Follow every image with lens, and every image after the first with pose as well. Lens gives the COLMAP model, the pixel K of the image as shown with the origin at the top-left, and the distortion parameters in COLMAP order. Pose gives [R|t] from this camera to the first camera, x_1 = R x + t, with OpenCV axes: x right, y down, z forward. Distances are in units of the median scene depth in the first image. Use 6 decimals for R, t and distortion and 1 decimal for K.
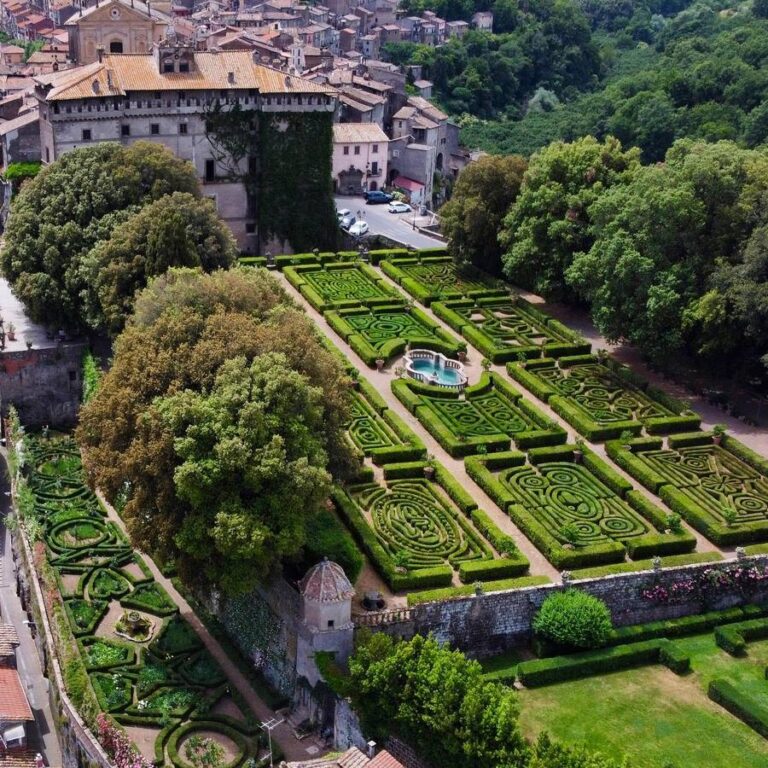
lens RADIAL K [[1358.1, 0, 384.0], [0, 1358.1, 384.0], [0, 0, 1]] dist [0.015054, 0.016588]
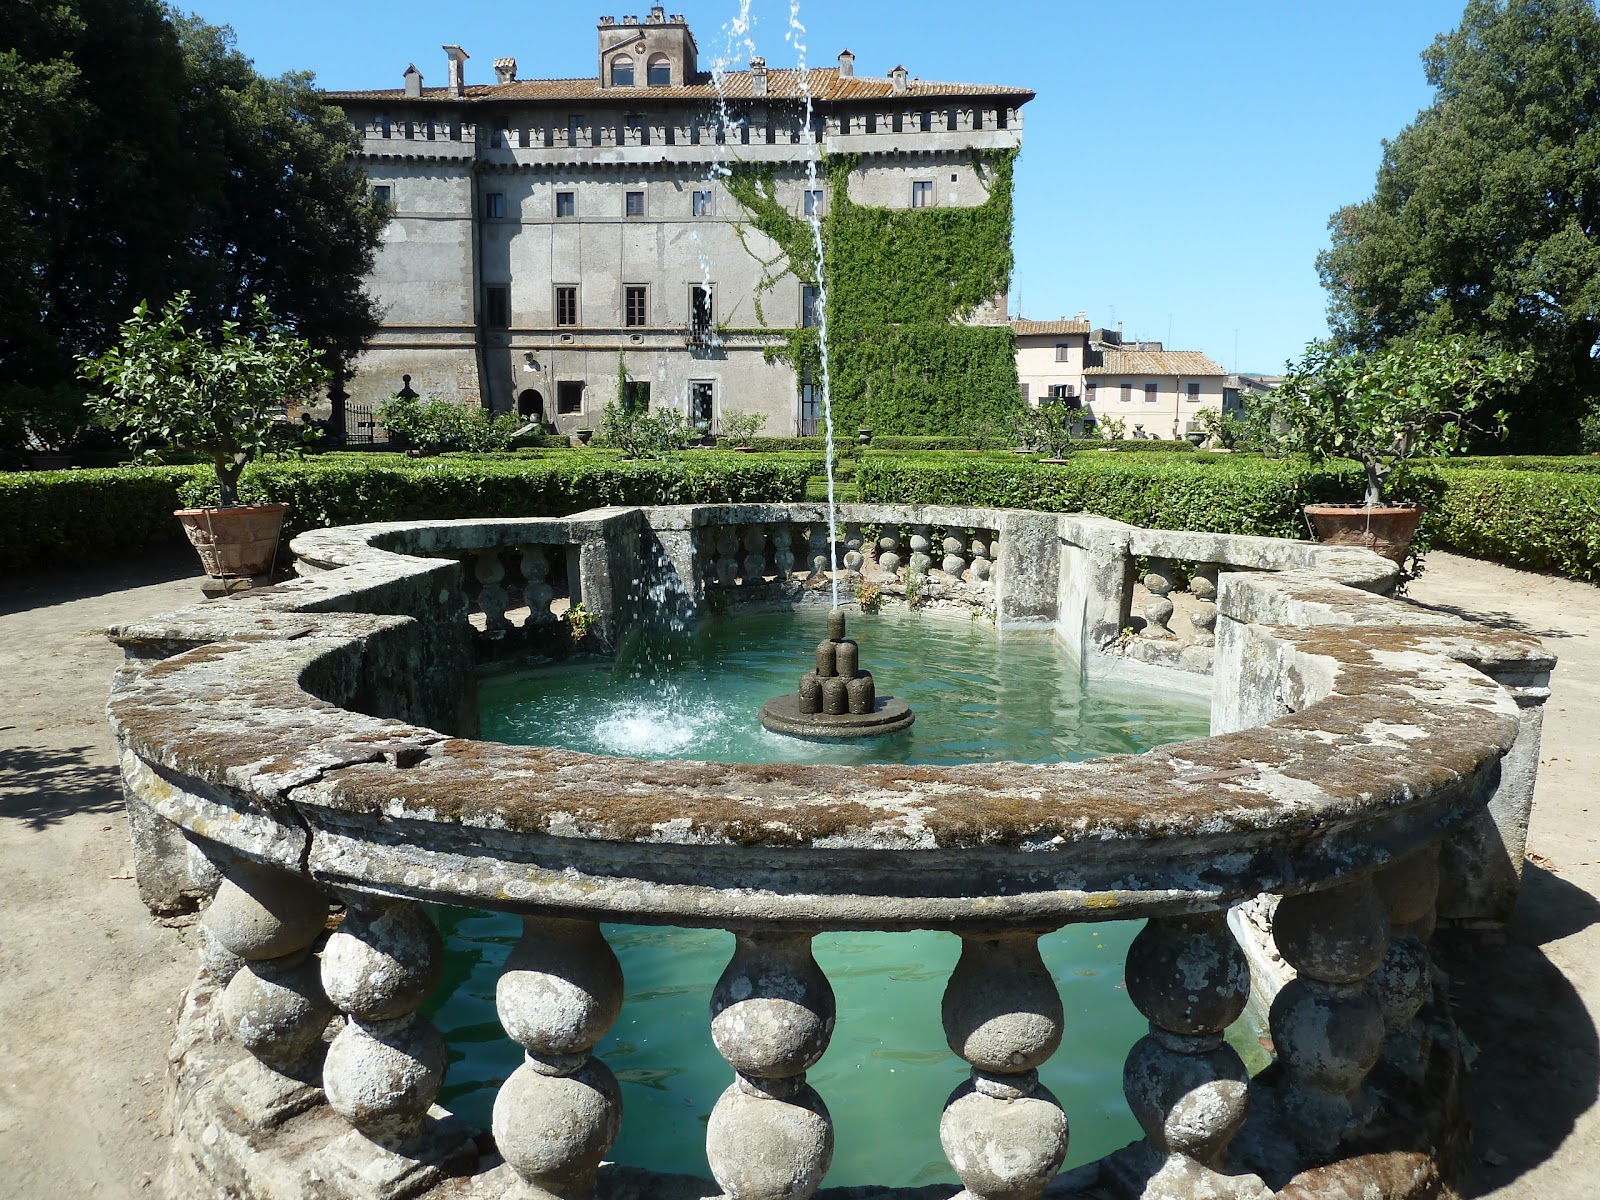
lens RADIAL K [[1219.6, 0, 800.0], [0, 1219.6, 600.0], [0, 0, 1]] dist [-0.008540, -0.001196]
pose [[0.916132, 0.016945, -0.400520, 0.045607], [-0.114724, 0.968401, -0.221444, 0.001962], [0.384111, 0.248820, 0.889127, 0.721094]]
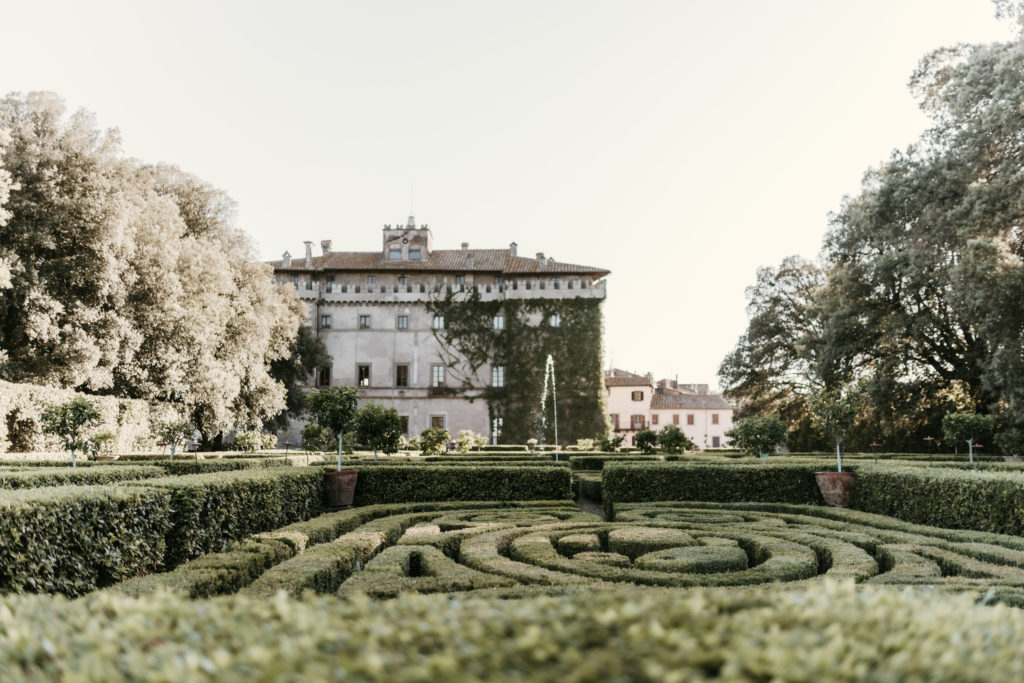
lens RADIAL K [[997.8, 0, 511.9], [0, 997.8, 326.5], [0, 0, 1]] dist [0.103847, 0.000448]
pose [[0.939397, -0.077860, -0.333872, 0.096147], [-0.090578, 0.882896, -0.460750, 0.066314], [0.330648, 0.463069, 0.822338, 0.558727]]
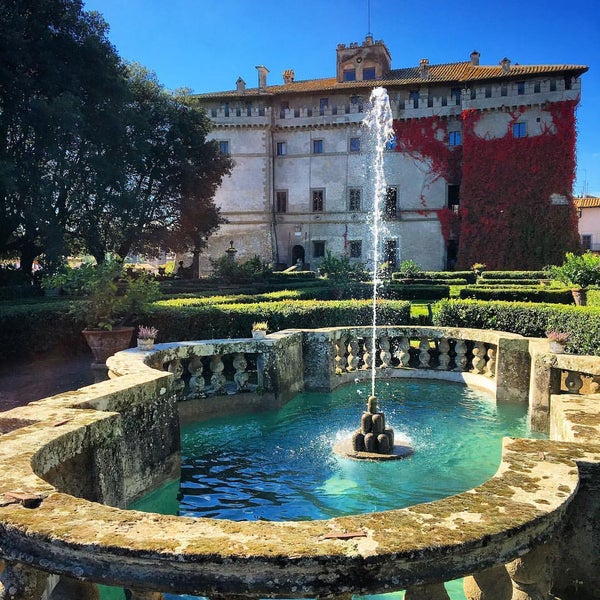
lens RADIAL K [[683.1, 0, 300.0], [0, 683.1, 300.0], [0, 0, 1]] dist [0.149520, -0.308184]
pose [[0.802766, -0.014733, -0.596112, 0.052894], [-0.180398, 0.946848, -0.266338, -0.000100], [0.568351, 0.321345, 0.757439, 0.719835]]
